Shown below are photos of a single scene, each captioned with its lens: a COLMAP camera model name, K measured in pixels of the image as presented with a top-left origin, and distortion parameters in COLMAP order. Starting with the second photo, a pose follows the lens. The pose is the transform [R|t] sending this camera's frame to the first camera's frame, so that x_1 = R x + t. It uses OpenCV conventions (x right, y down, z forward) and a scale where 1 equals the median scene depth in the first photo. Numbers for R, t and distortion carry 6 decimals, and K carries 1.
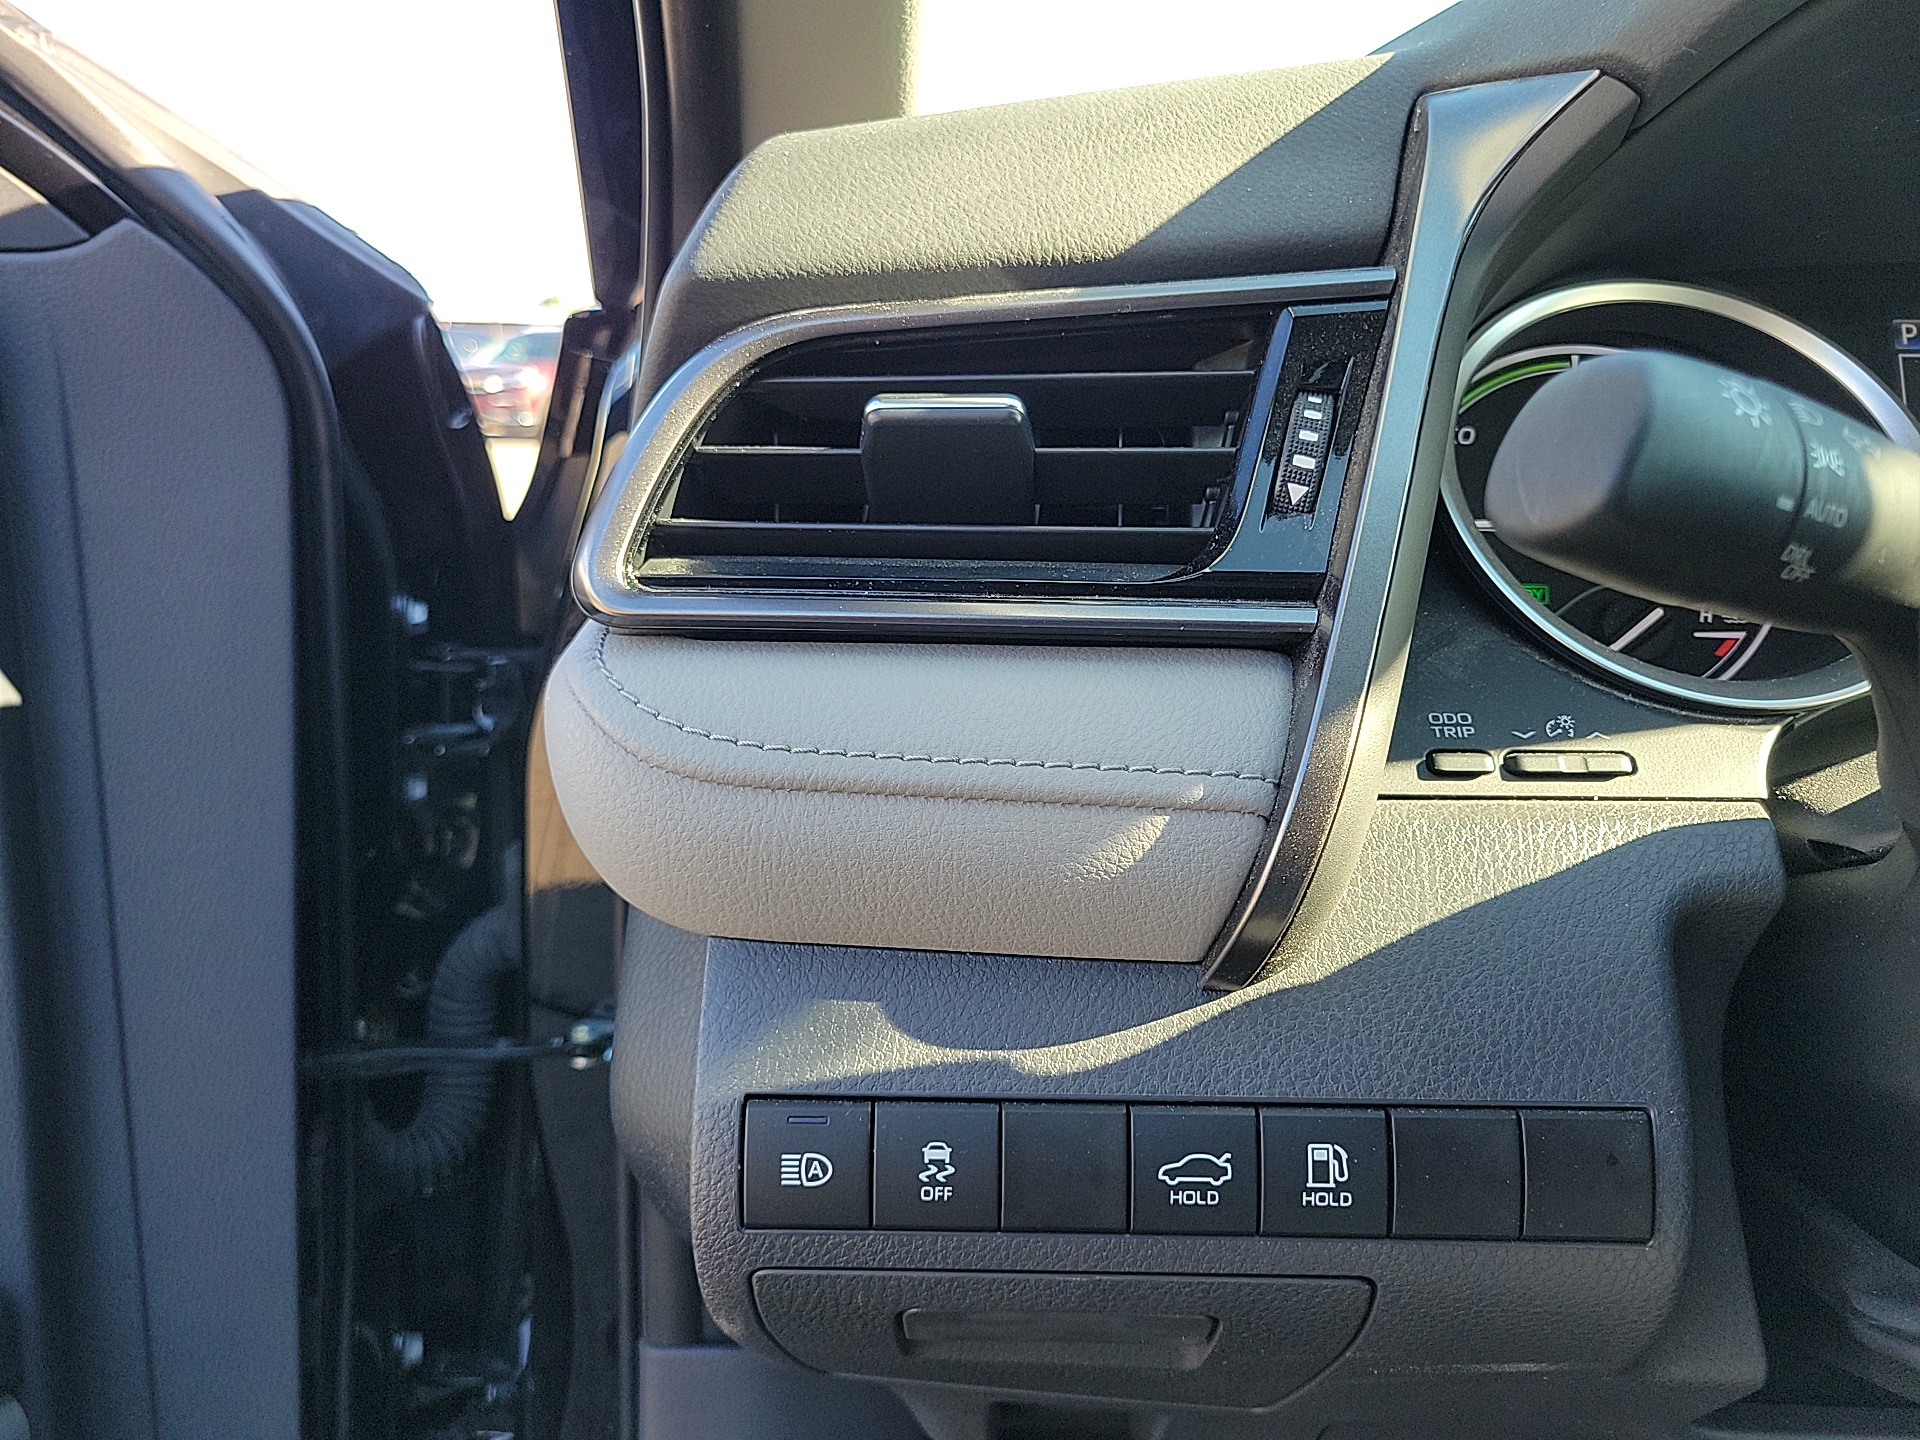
lens RADIAL K [[1473.0, 0, 965.9], [0, 1473.0, 723.5], [0, 0, 1]] dist [0.049439, -0.040877]
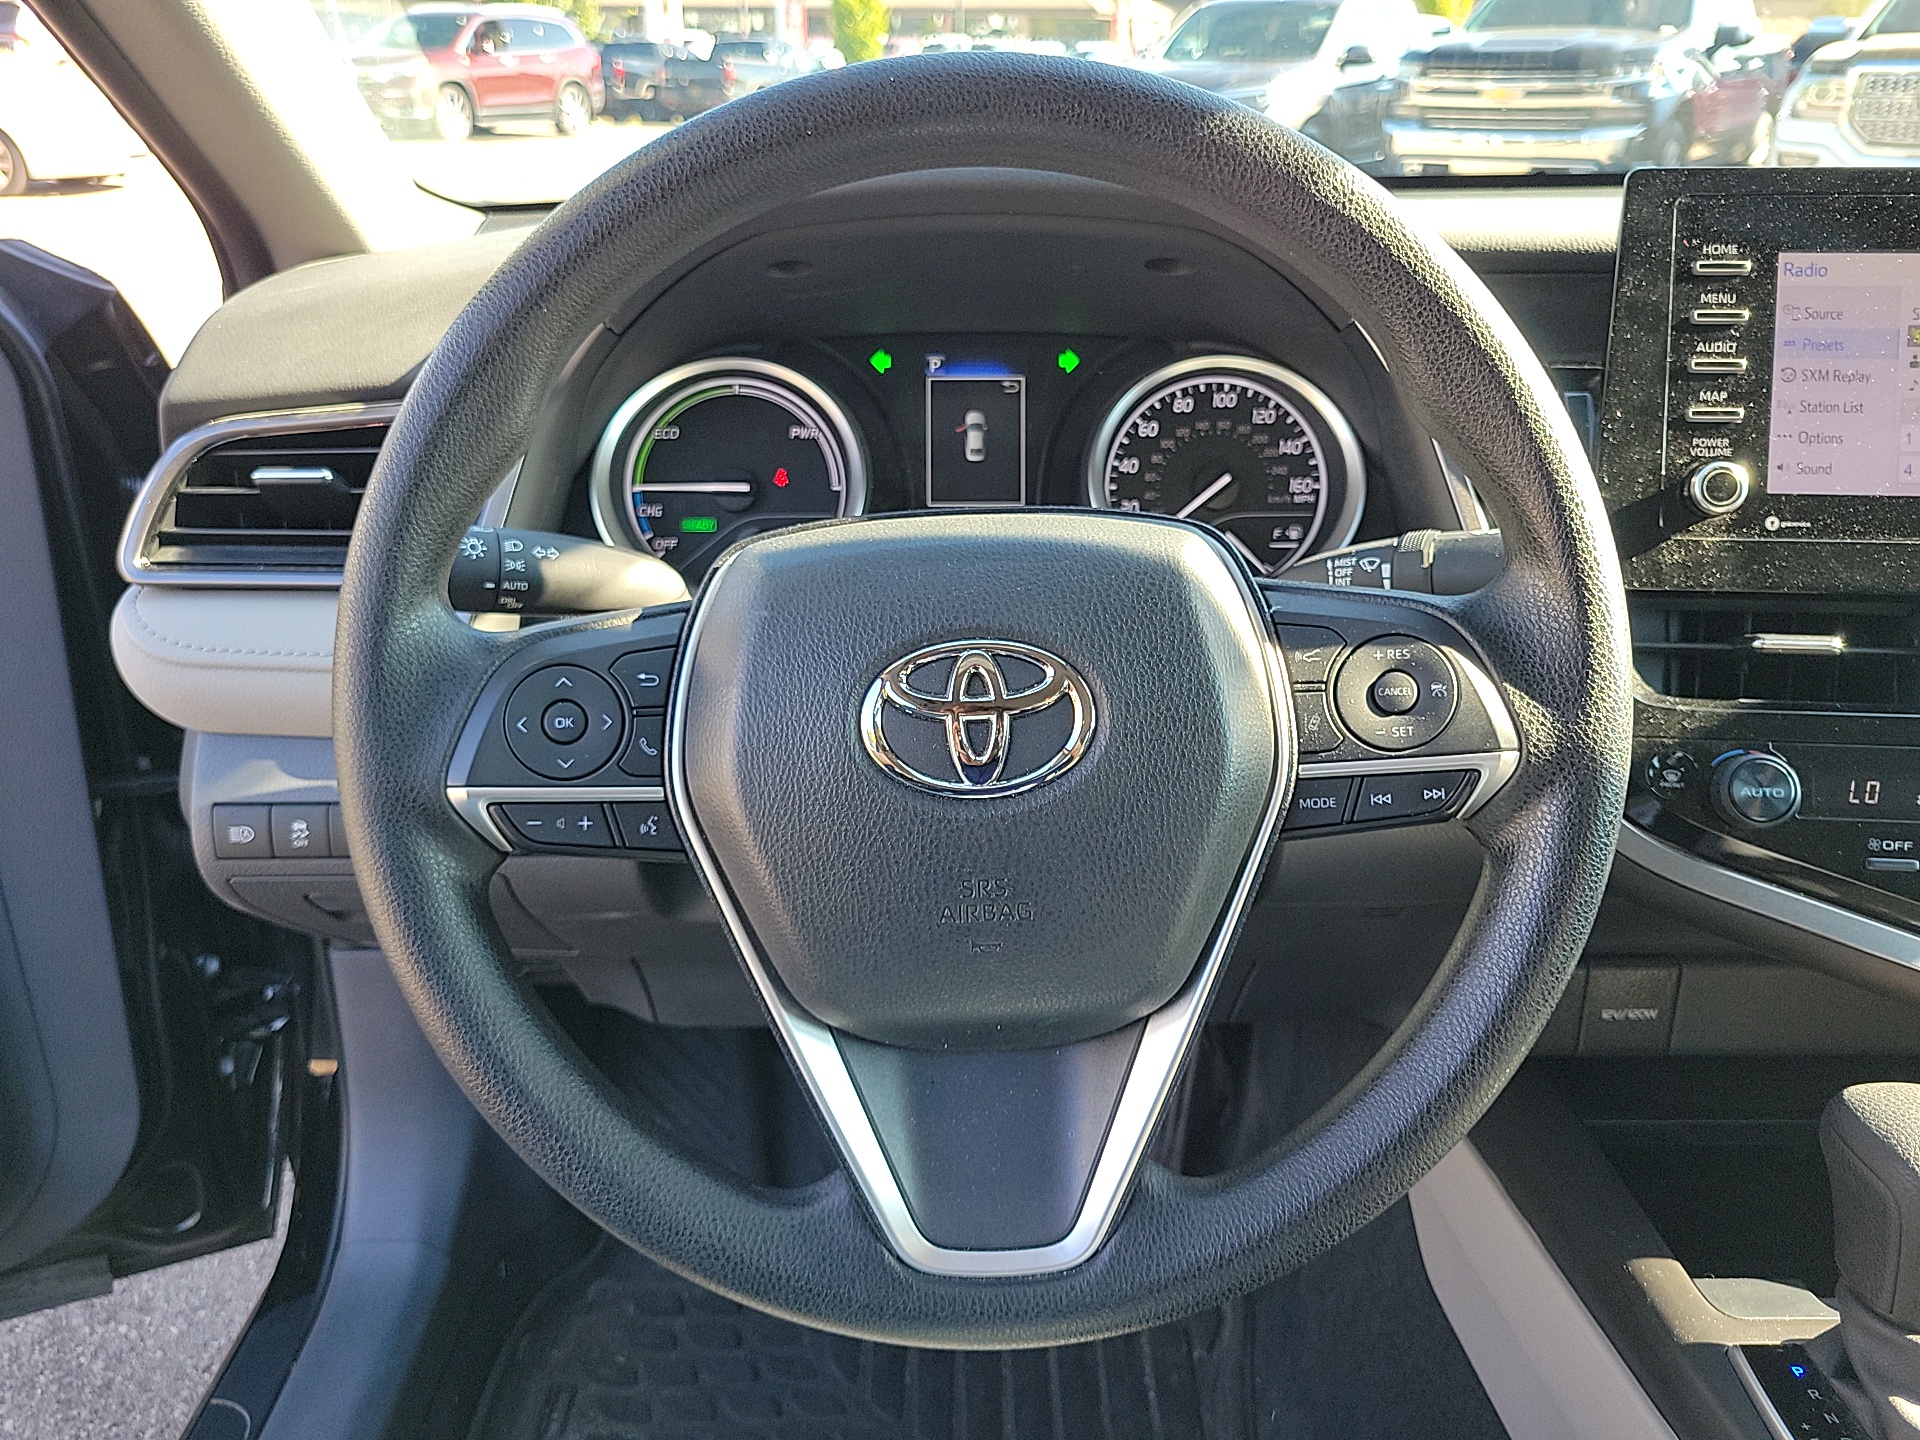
lens RADIAL K [[1473.0, 0, 928.7], [0, 1473.0, 717.6], [0, 0, 1]] dist [0.049439, -0.040877]
pose [[0.999712, -0.020298, 0.012834, 0.832837], [0.017435, 0.980973, 0.193360, -0.266755], [-0.016515, -0.193081, 0.981044, -1.098028]]
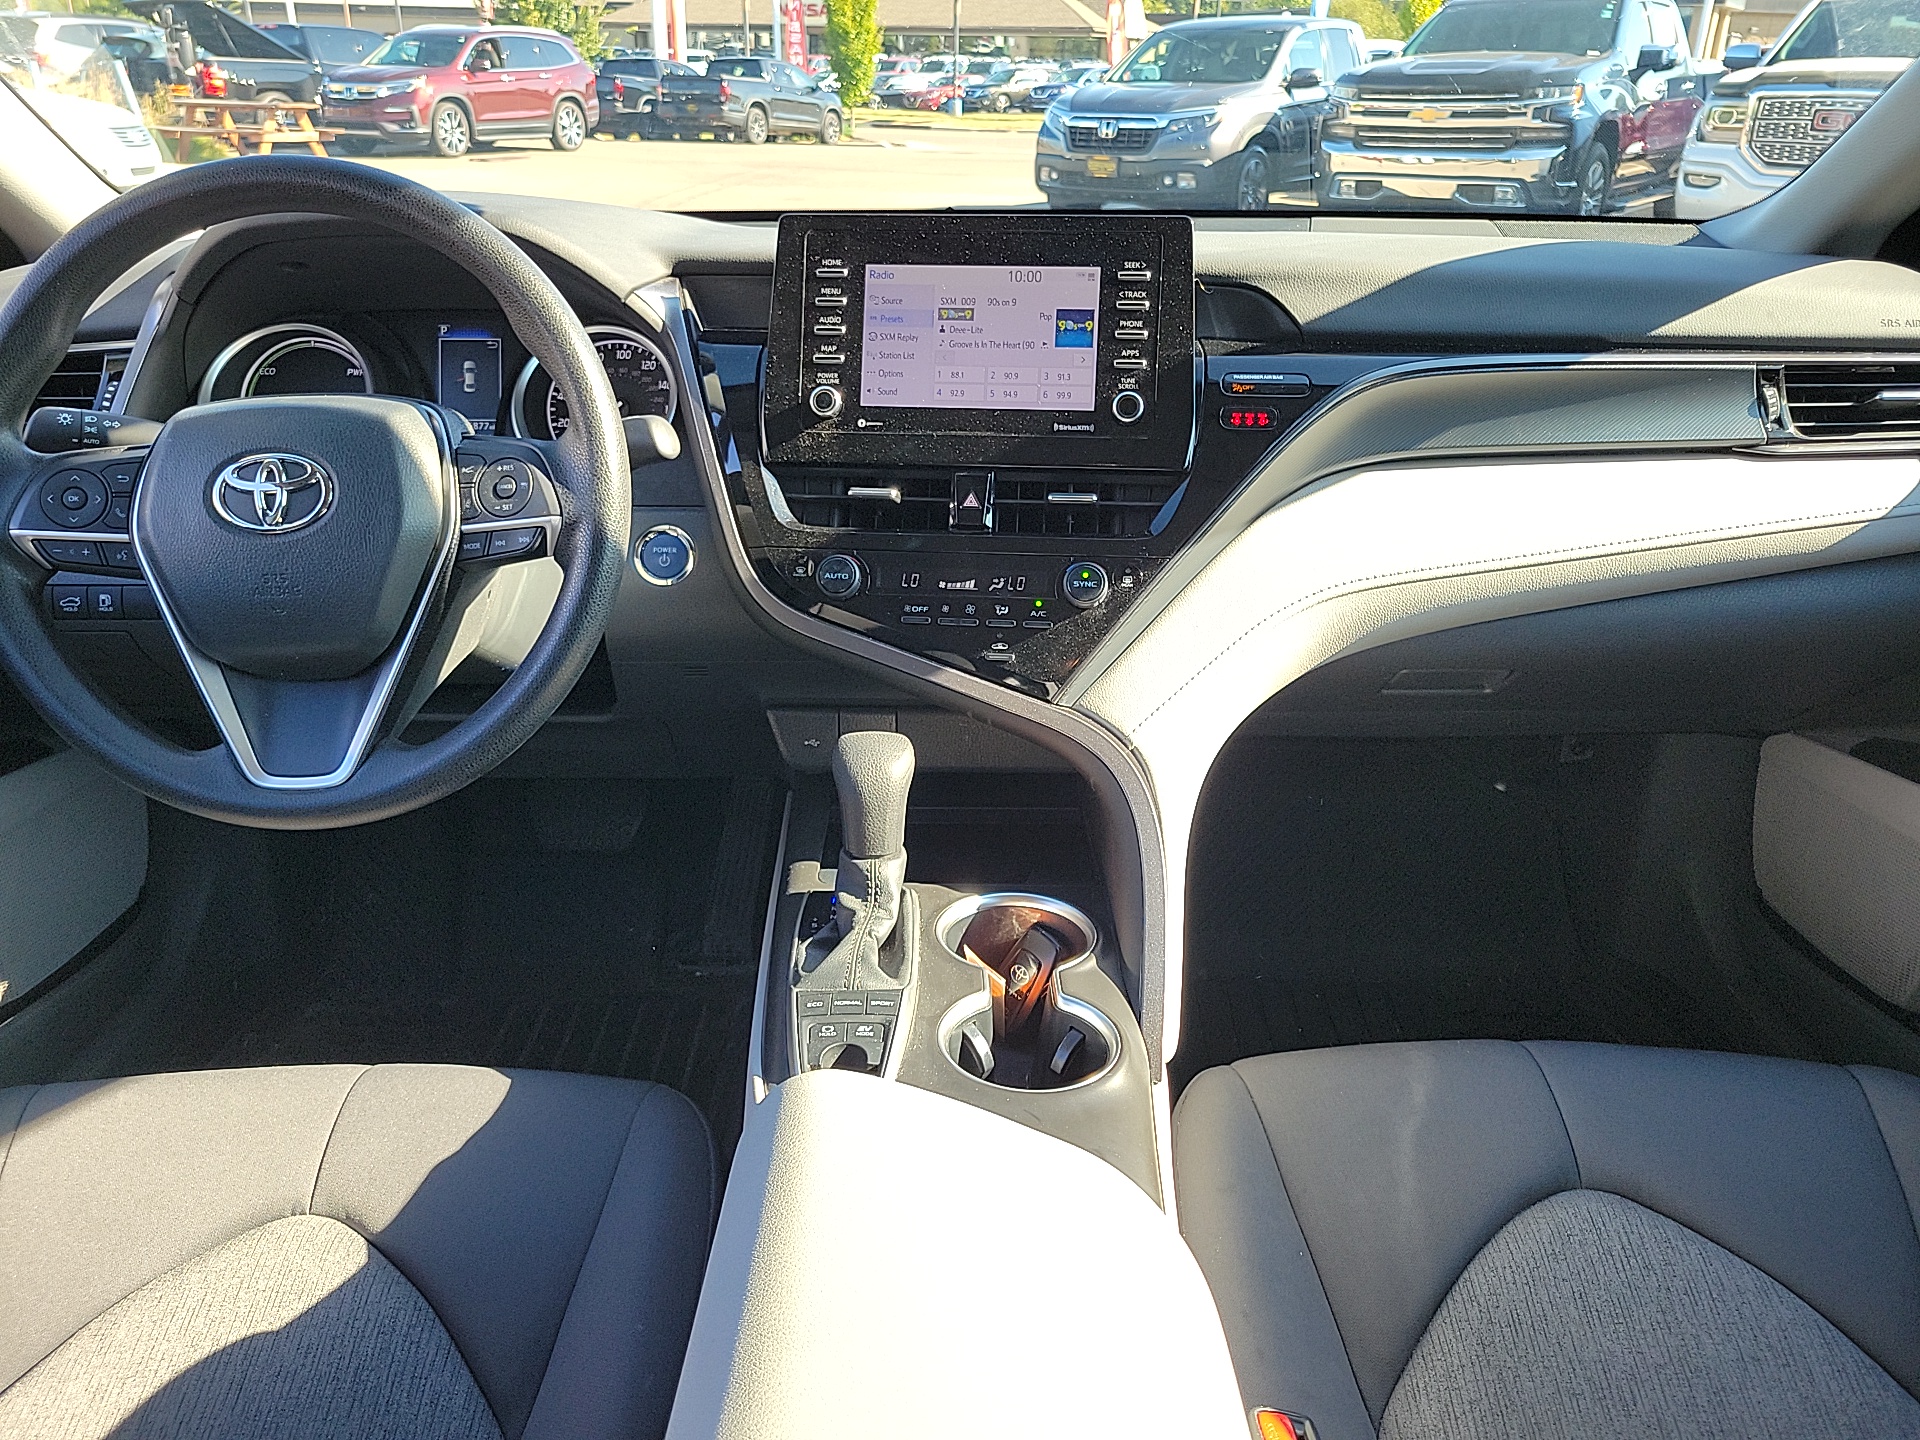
lens RADIAL K [[1473.0, 0, 928.6], [0, 1473.0, 717.9], [0, 0, 1]] dist [0.049439, -0.040877]
pose [[0.999938, -0.011031, -0.001602, 2.127197], [0.011136, 0.982383, 0.186548, -0.084574], [-0.000484, -0.186554, 0.982445, -2.531996]]
